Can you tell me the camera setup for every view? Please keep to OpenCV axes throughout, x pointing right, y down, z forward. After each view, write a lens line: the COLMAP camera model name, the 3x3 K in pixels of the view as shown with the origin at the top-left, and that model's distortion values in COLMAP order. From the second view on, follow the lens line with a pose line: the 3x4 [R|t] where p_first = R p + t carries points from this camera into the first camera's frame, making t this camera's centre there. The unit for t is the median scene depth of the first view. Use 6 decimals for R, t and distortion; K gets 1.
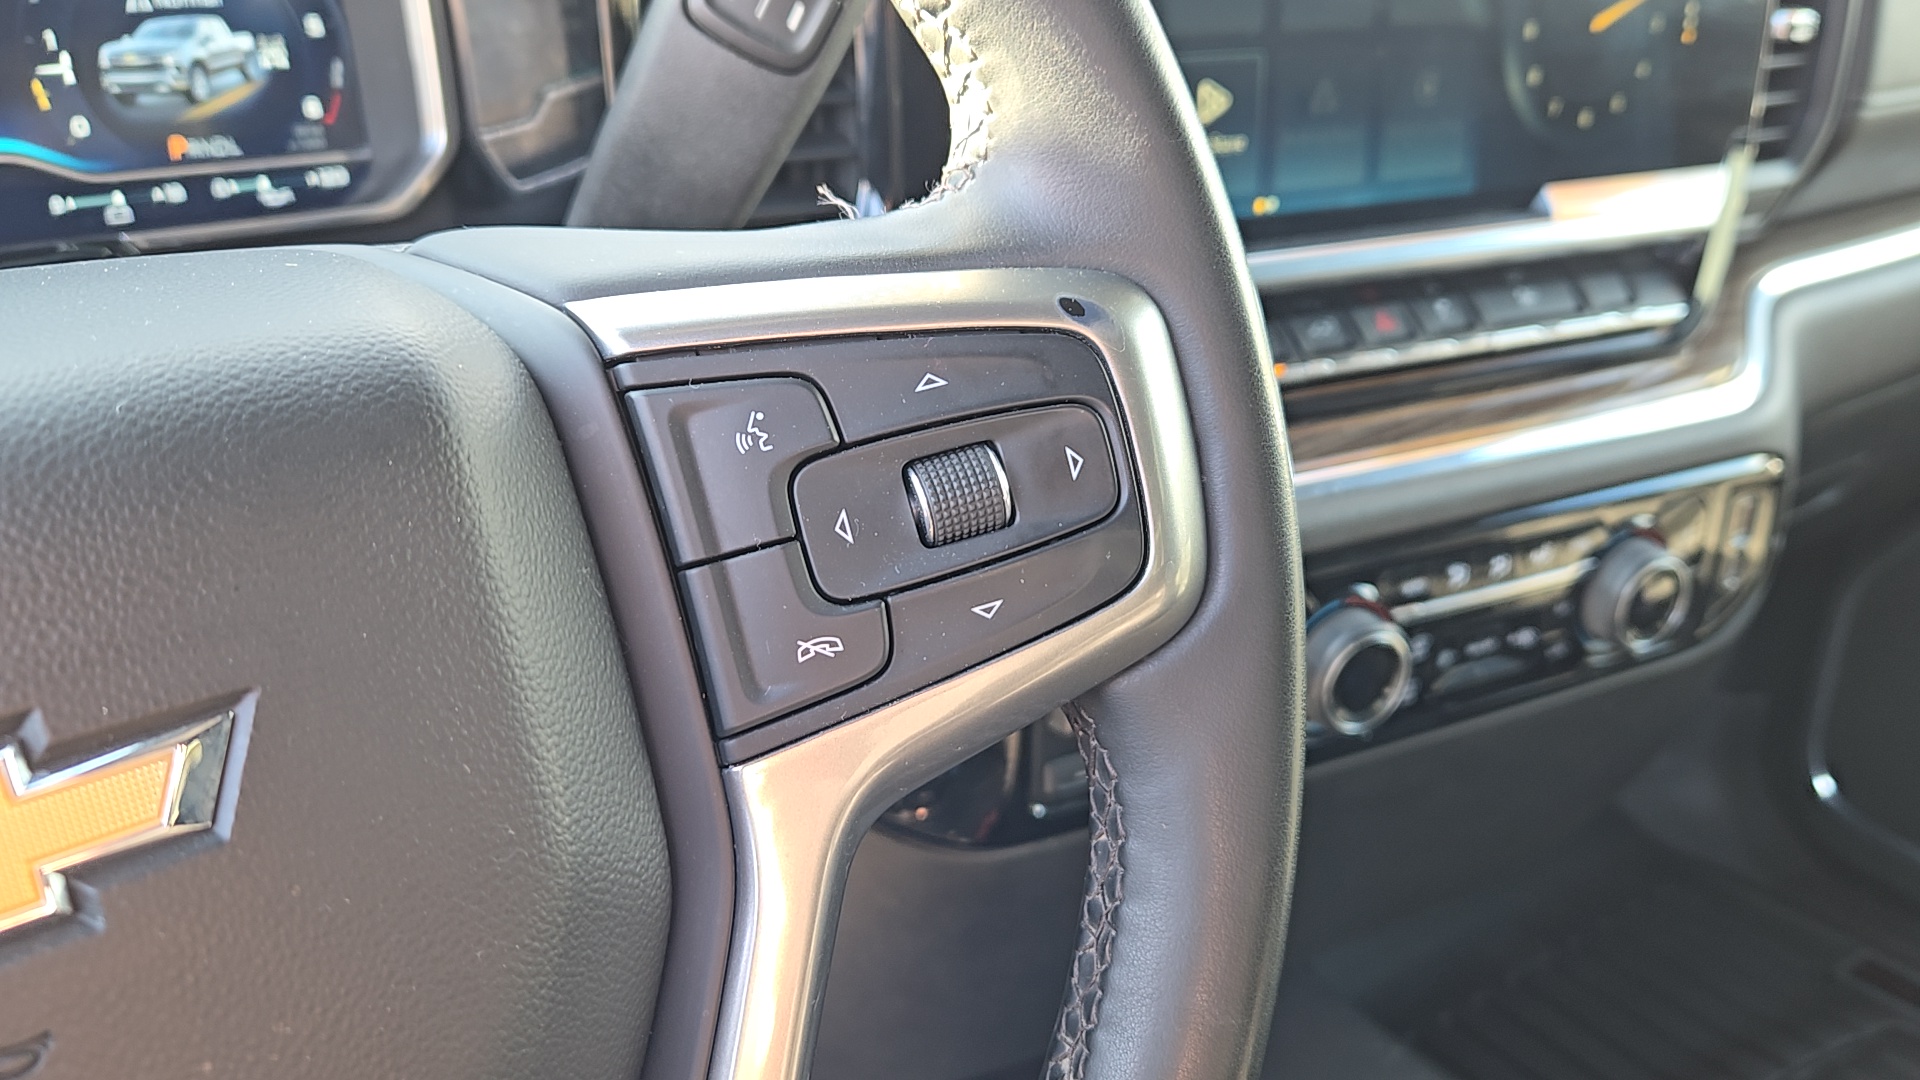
lens RADIAL K [[1590.7, 0, 947.1], [0, 1590.7, 544.9], [0, 0, 1]] dist [0.026081, -0.022176]
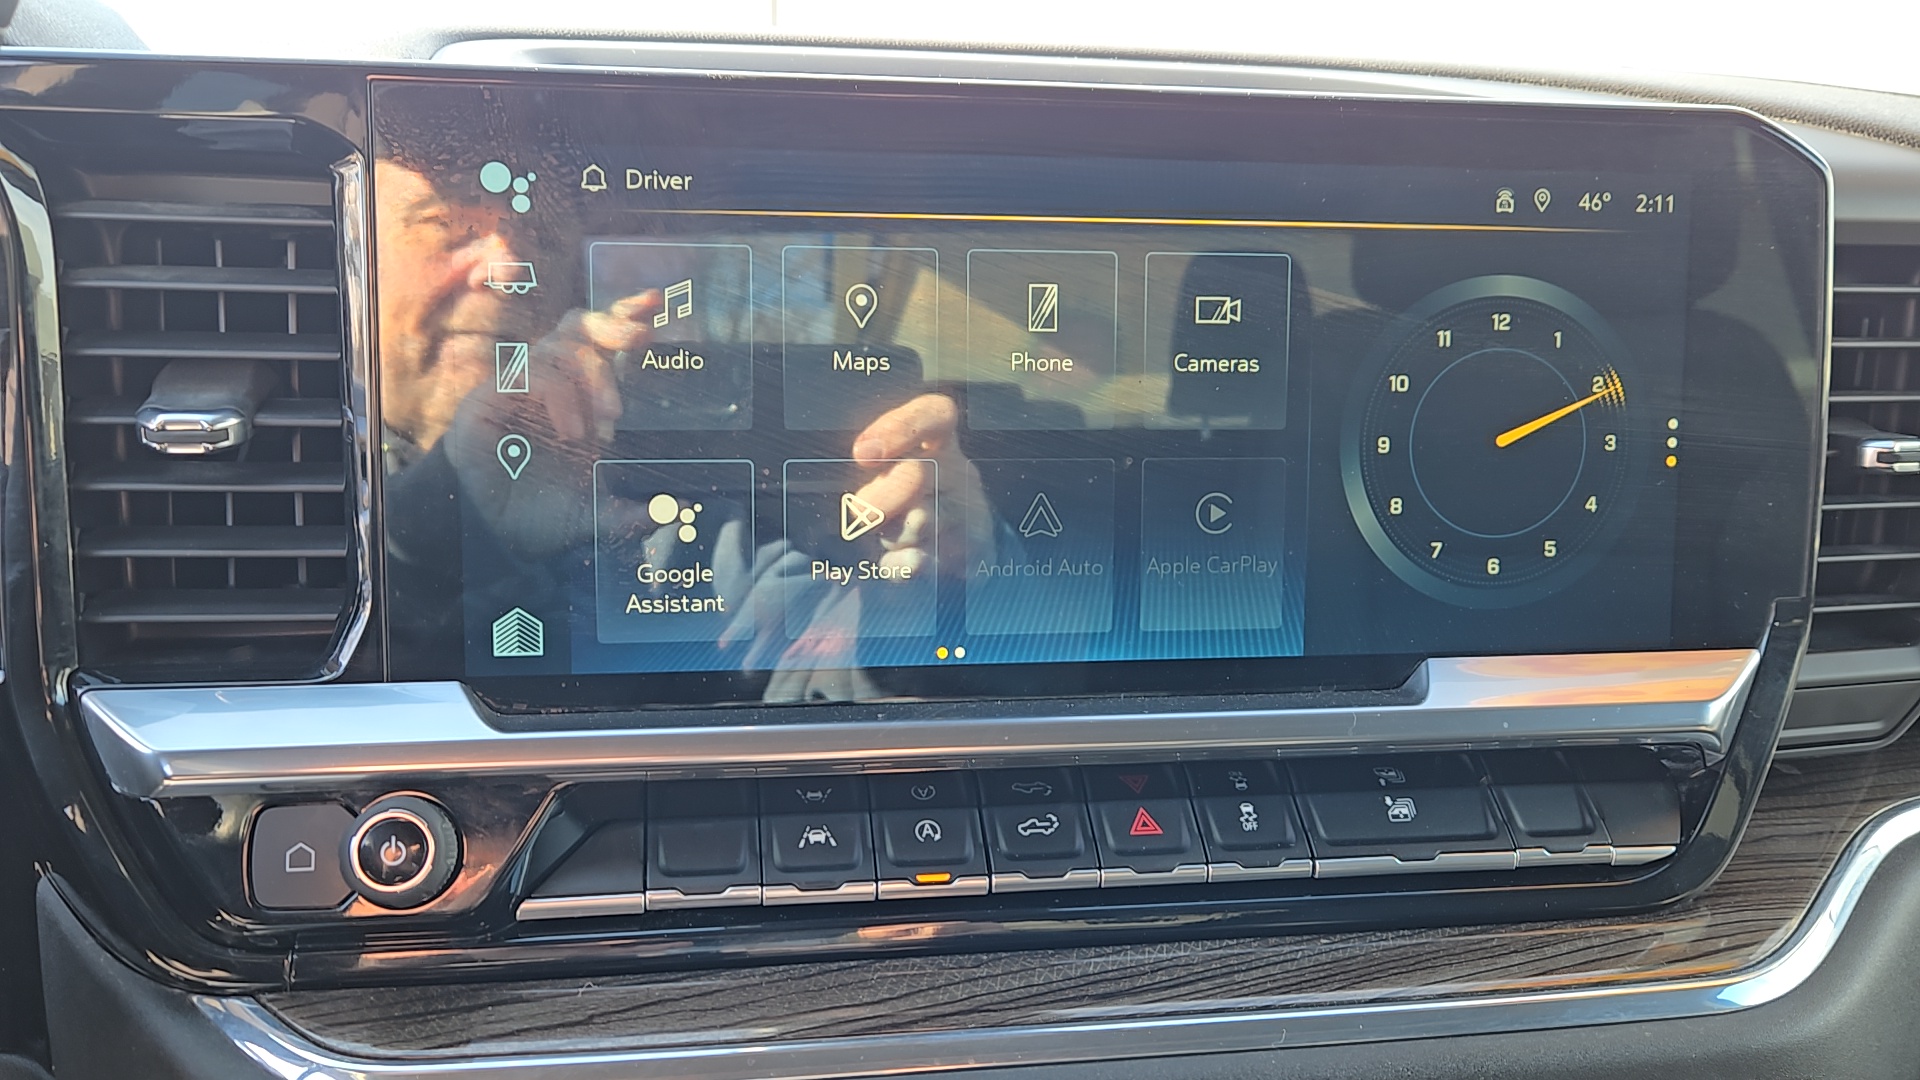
lens RADIAL K [[1590.7, 0, 956.8], [0, 1590.7, 548.7], [0, 0, 1]] dist [0.026081, -0.022176]
pose [[0.951597, 0.065882, -0.300205, 0.496788], [-0.130884, 0.970628, -0.201869, -0.127544], [0.278088, 0.231390, 0.932269, 0.340808]]
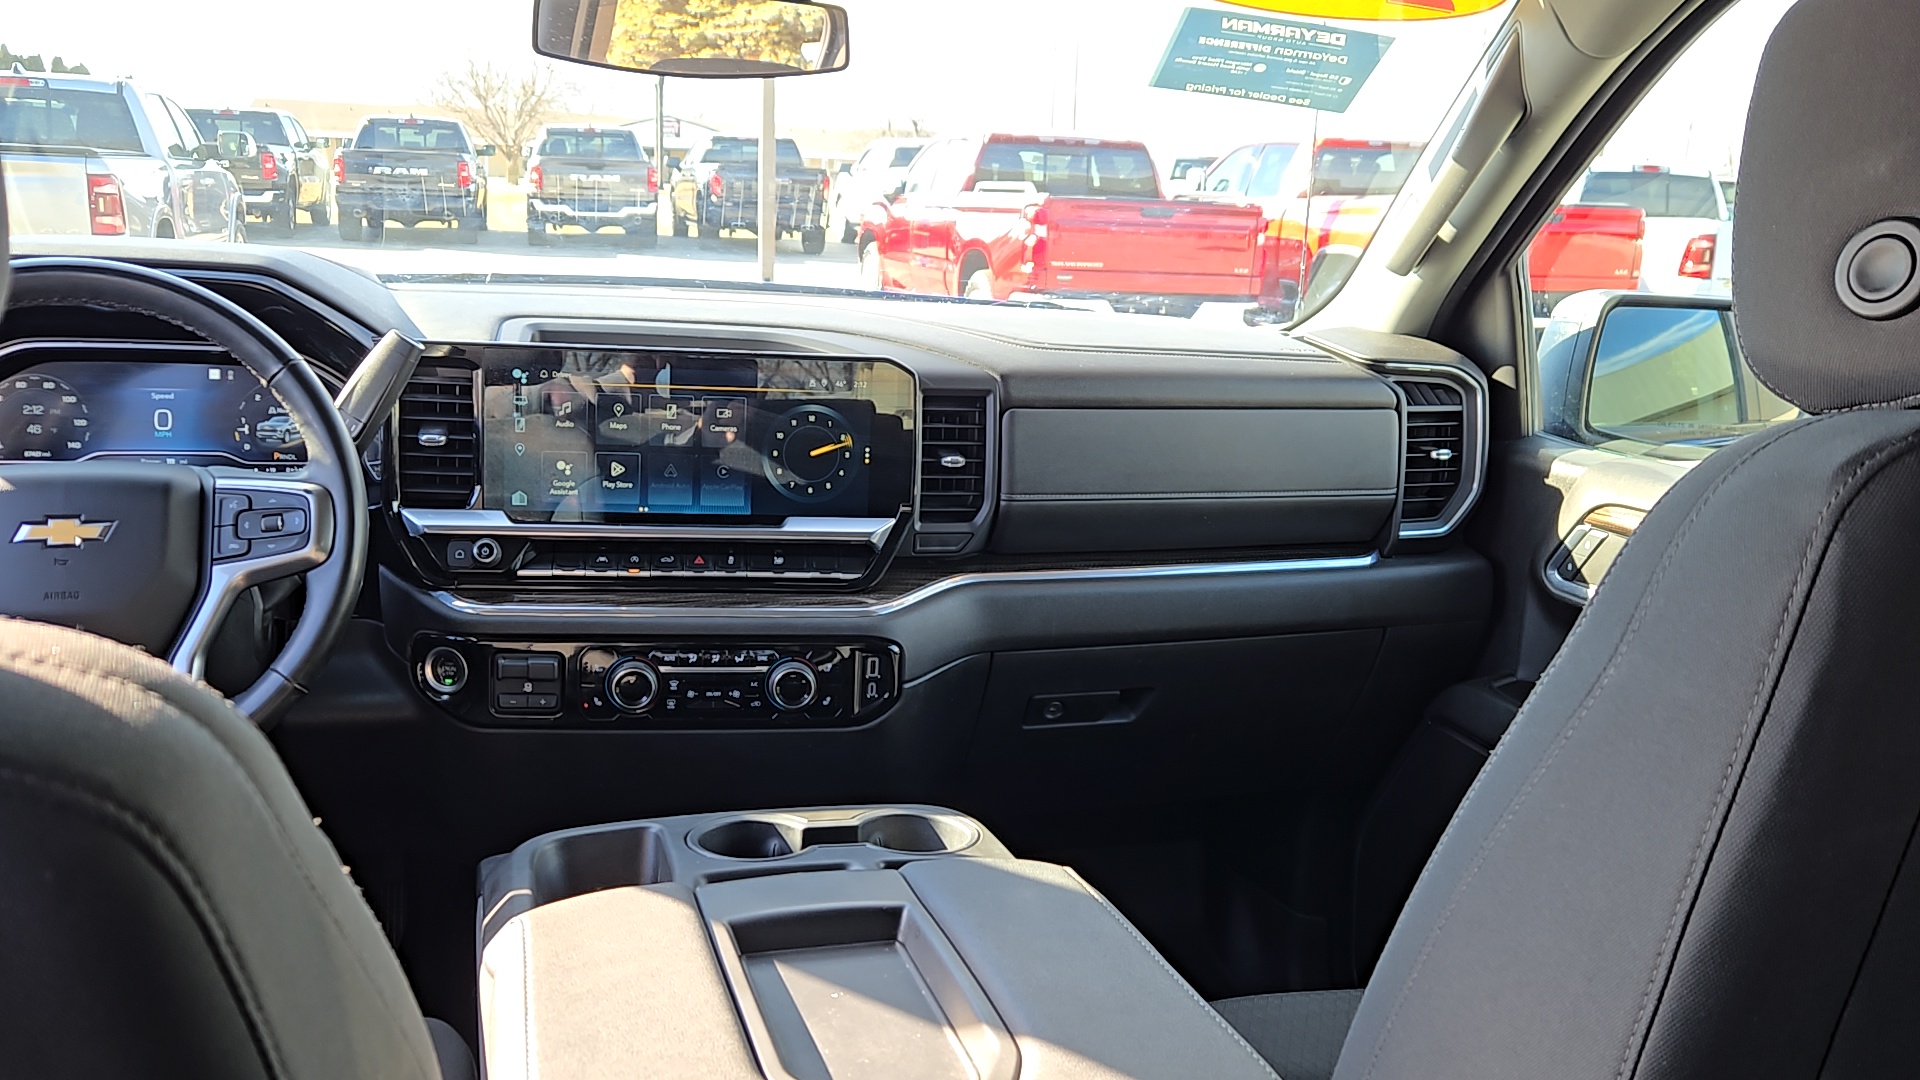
lens RADIAL K [[1590.7, 0, 968.1], [0, 1590.7, 546.5], [0, 0, 1]] dist [0.026081, -0.022176]
pose [[0.950365, 0.089333, -0.298038, 1.746134], [-0.156755, 0.964916, -0.210631, 0.367758], [0.268765, 0.246895, 0.931025, -1.494417]]
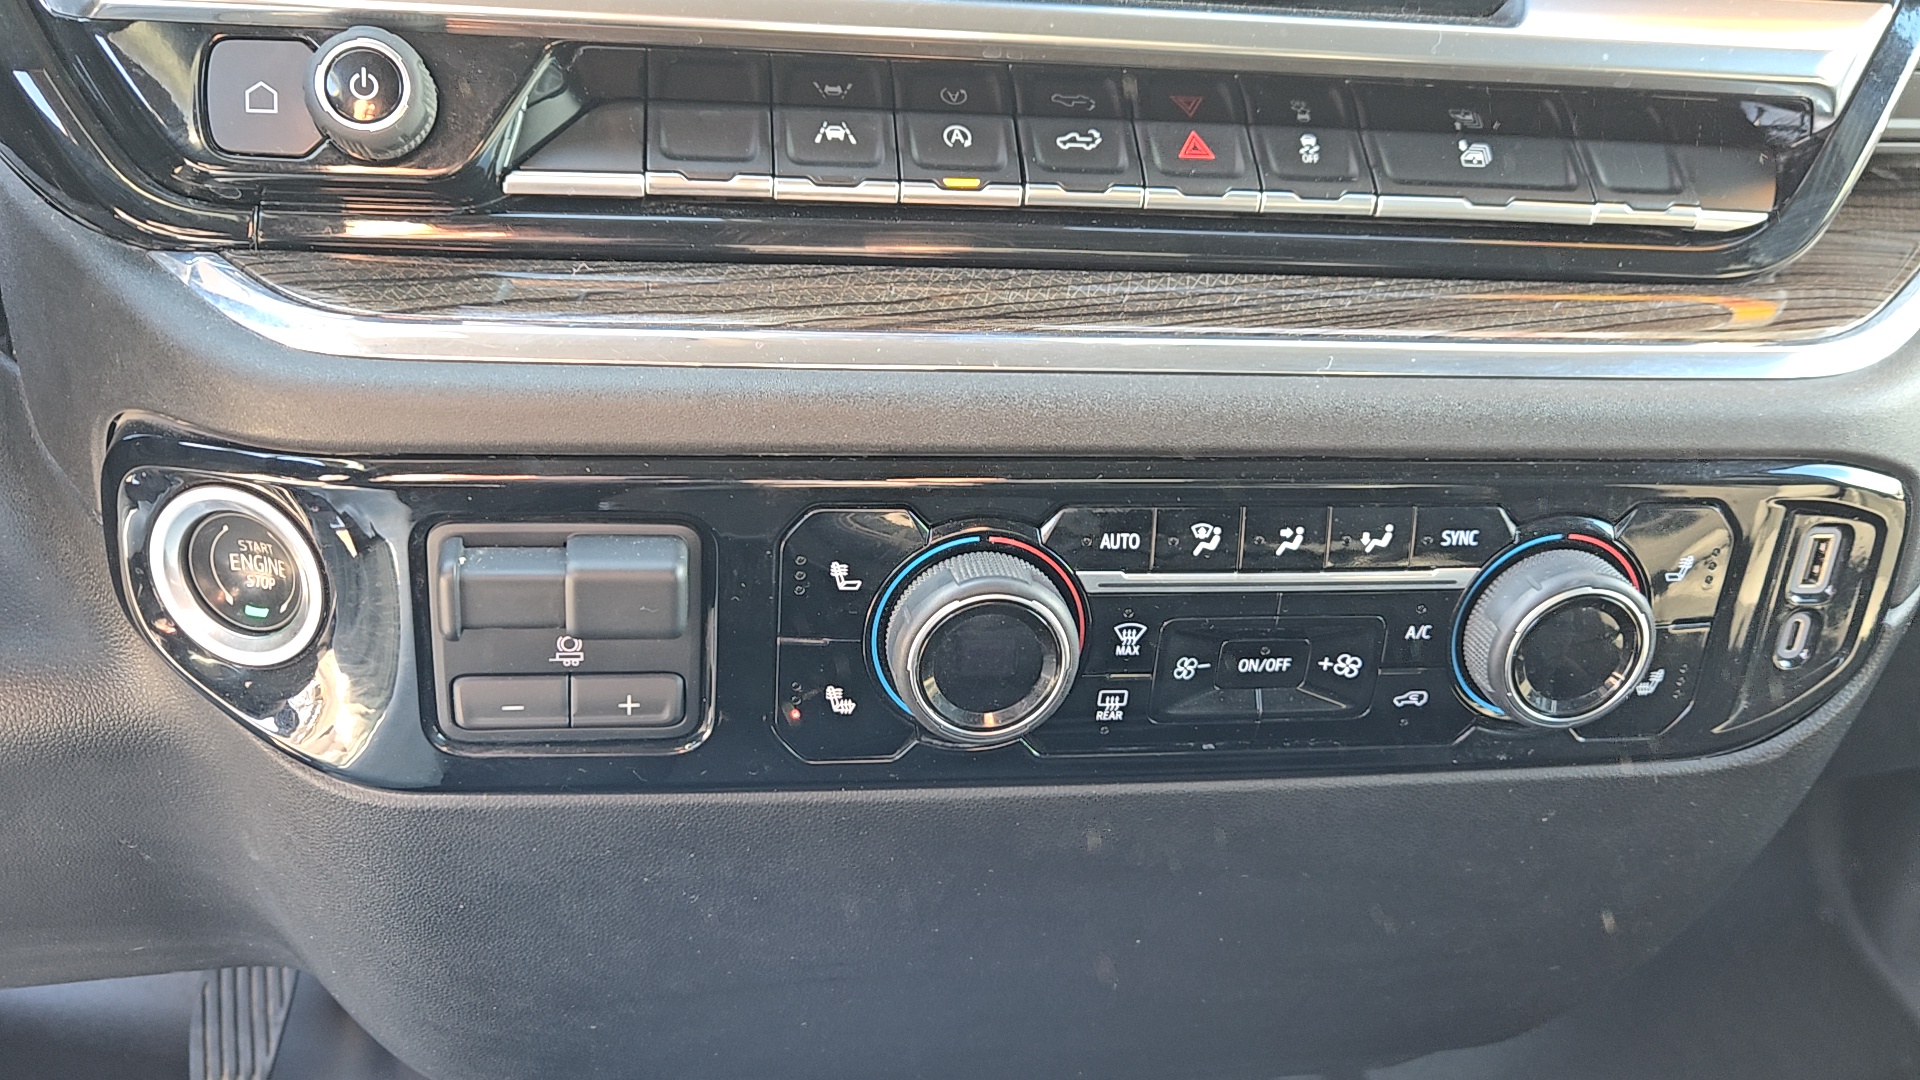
lens RADIAL K [[1590.7, 0, 954.5], [0, 1590.7, 528.6], [0, 0, 1]] dist [0.026081, -0.022176]
pose [[0.946341, 0.176352, -0.270812, 0.477183], [-0.178387, 0.983809, 0.017286, 0.025617], [0.269475, 0.031951, 0.962477, 0.429721]]
